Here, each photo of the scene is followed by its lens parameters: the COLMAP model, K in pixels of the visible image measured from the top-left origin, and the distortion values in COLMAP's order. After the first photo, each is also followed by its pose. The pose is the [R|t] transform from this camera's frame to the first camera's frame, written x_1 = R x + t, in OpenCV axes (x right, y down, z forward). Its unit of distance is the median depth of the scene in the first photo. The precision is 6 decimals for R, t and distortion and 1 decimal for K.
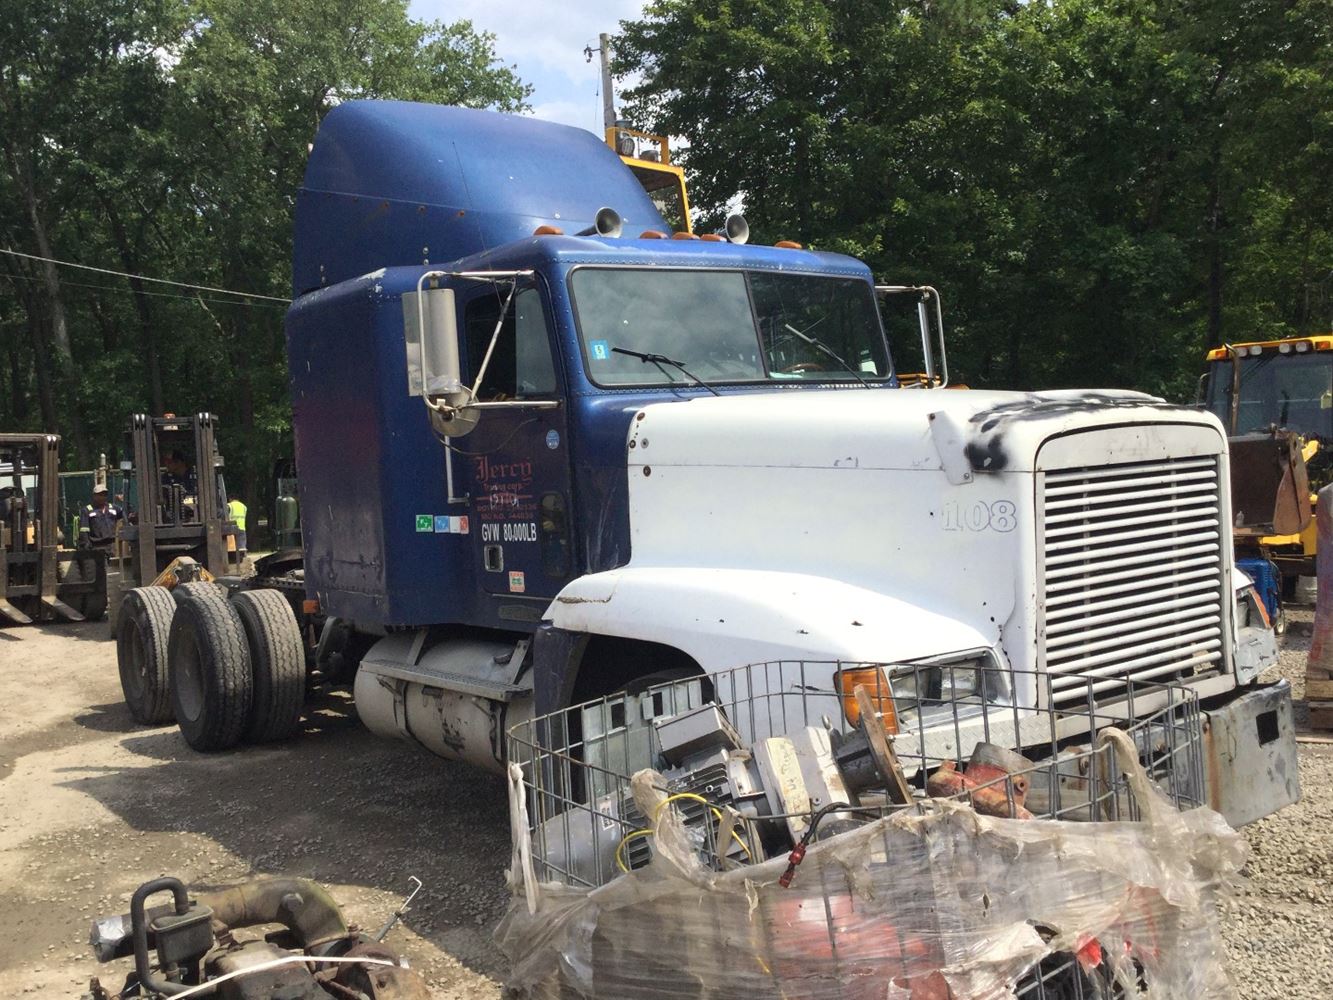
lens RADIAL K [[1249.6, 0, 666.5], [0, 1249.6, 500.0], [0, 0, 1]] dist [0.132982, -0.213044]
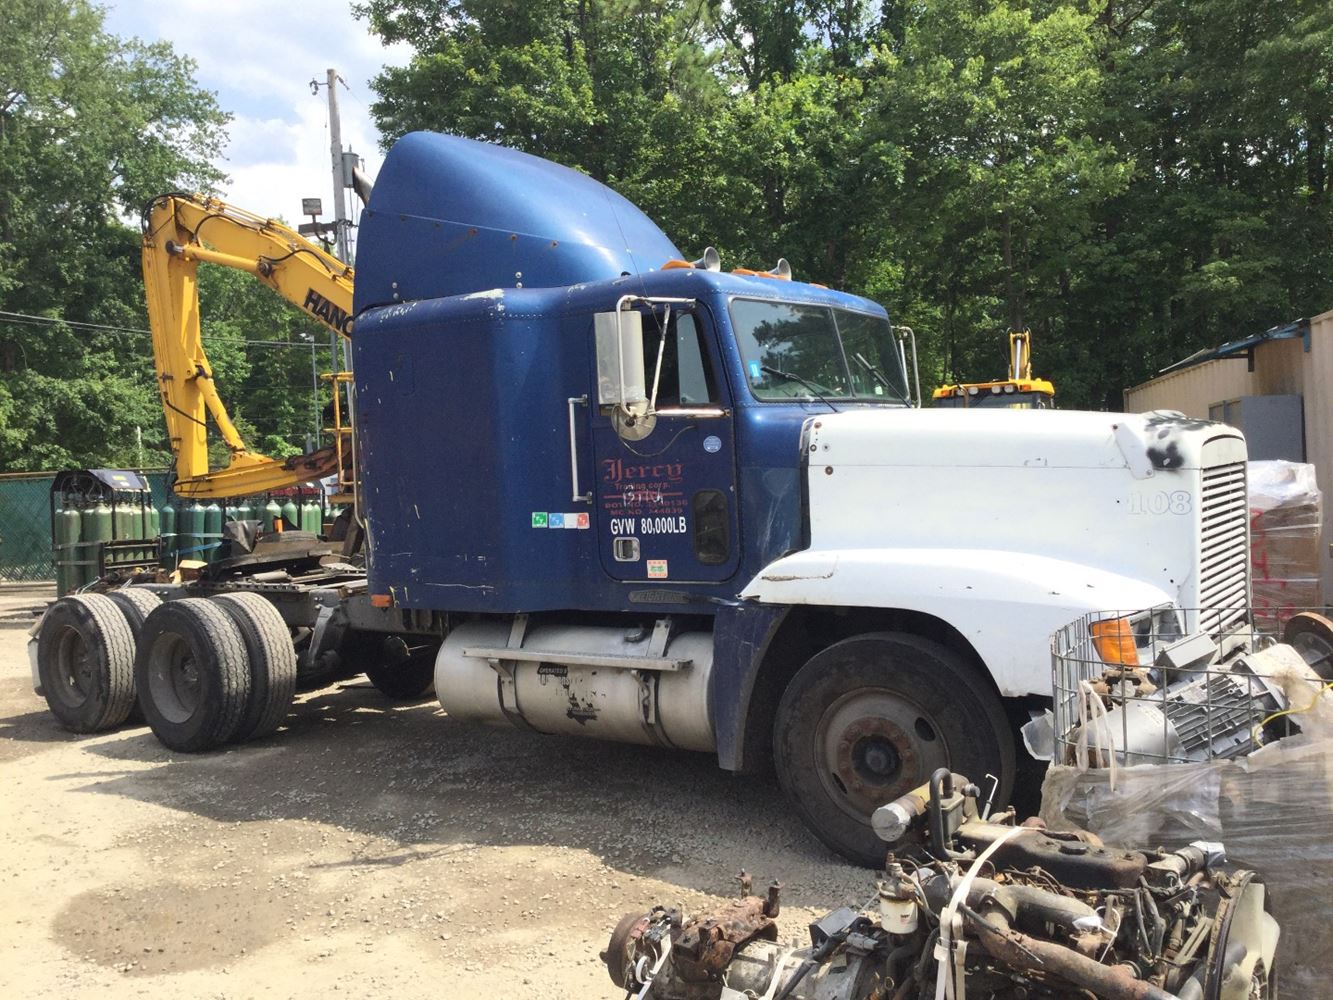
lens RADIAL K [[1159.2, 0, 666.5], [0, 1159.2, 500.0], [0, 0, 1]] dist [0.121422, -0.236718]
pose [[0.956359, 0.001584, 0.292188, -0.404036], [0.003201, 0.999869, -0.015897, 0.018529], [-0.292175, 0.016139, 0.956229, -0.016559]]
